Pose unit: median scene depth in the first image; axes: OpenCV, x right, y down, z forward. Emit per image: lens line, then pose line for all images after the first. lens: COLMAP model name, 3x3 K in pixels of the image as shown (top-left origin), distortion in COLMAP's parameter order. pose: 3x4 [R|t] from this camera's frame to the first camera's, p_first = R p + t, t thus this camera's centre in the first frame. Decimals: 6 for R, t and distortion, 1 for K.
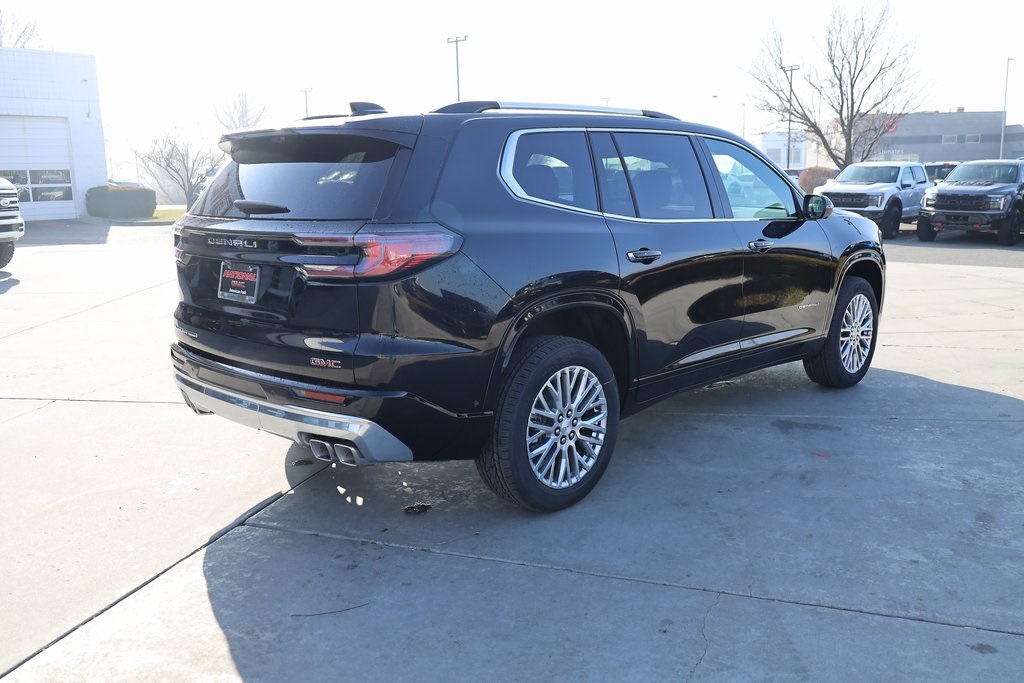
lens RADIAL K [[937.0, 0, 512.5], [0, 937.0, 343.3], [0, 0, 1]] dist [-0.003440, 0.000000]
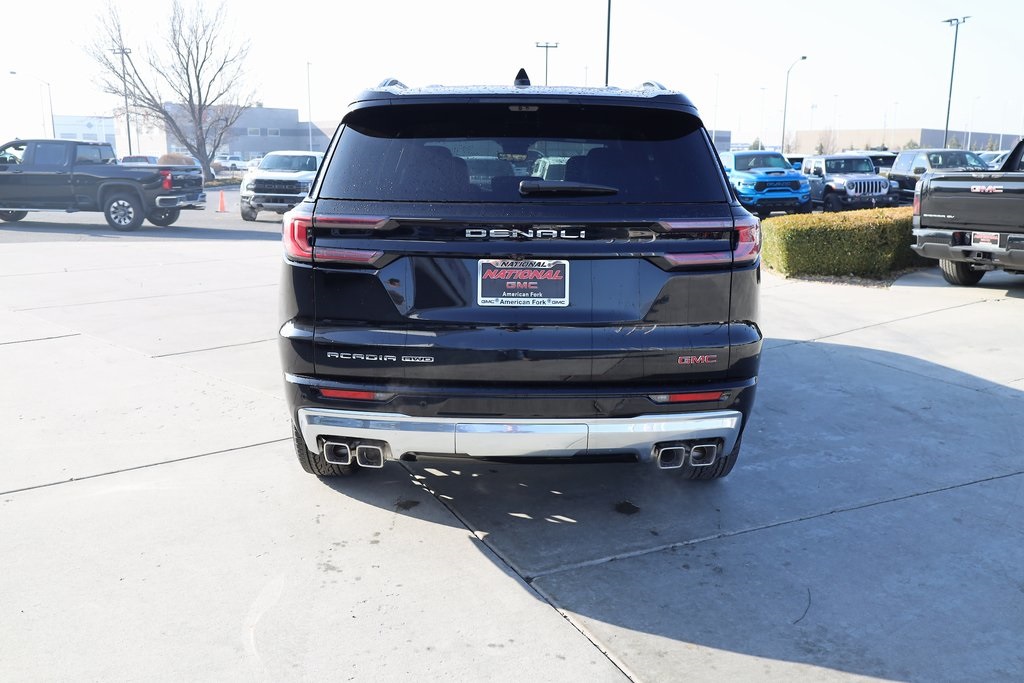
lens RADIAL K [[902.1, 0, 508.7], [0, 902.1, 345.5], [0, 0, 1]] dist [-0.016898, 0.010029]
pose [[0.681325, -0.122012, 0.721741, -0.765045], [0.106457, 0.992043, 0.067212, -0.057305], [-0.724198, 0.031041, 0.688893, 0.417838]]
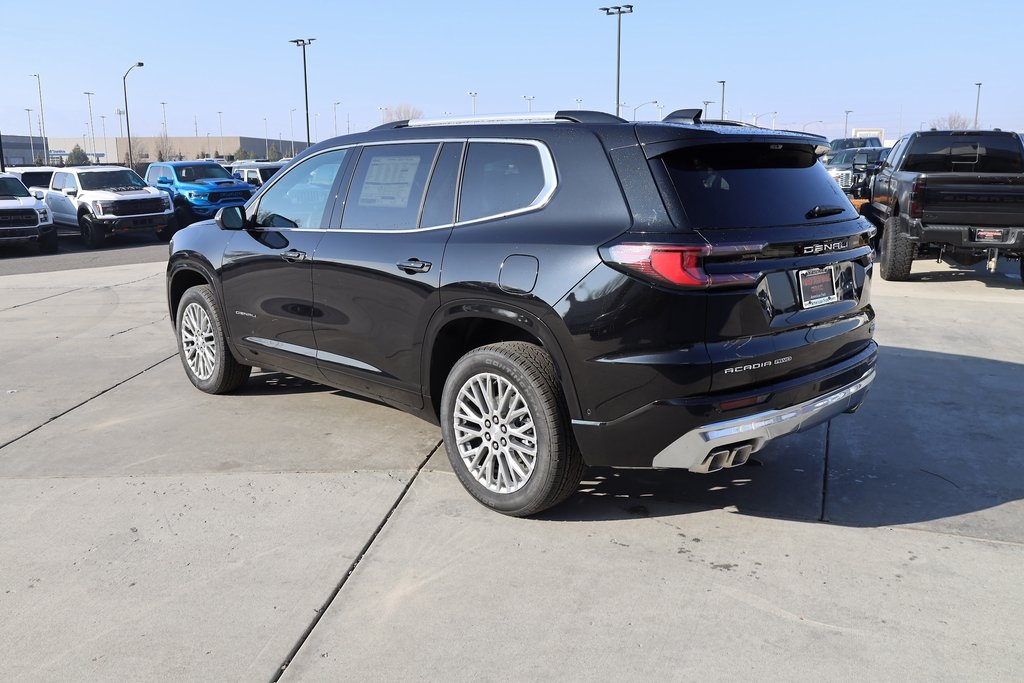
lens RADIAL K [[902.1, 0, 509.0], [0, 902.1, 338.6], [0, 0, 1]] dist [-0.016898, 0.010029]
pose [[-0.055183, -0.168863, 0.984094, -1.098618], [0.182790, 0.967230, 0.176219, -0.215517], [-0.981602, 0.189607, -0.022508, 1.204853]]
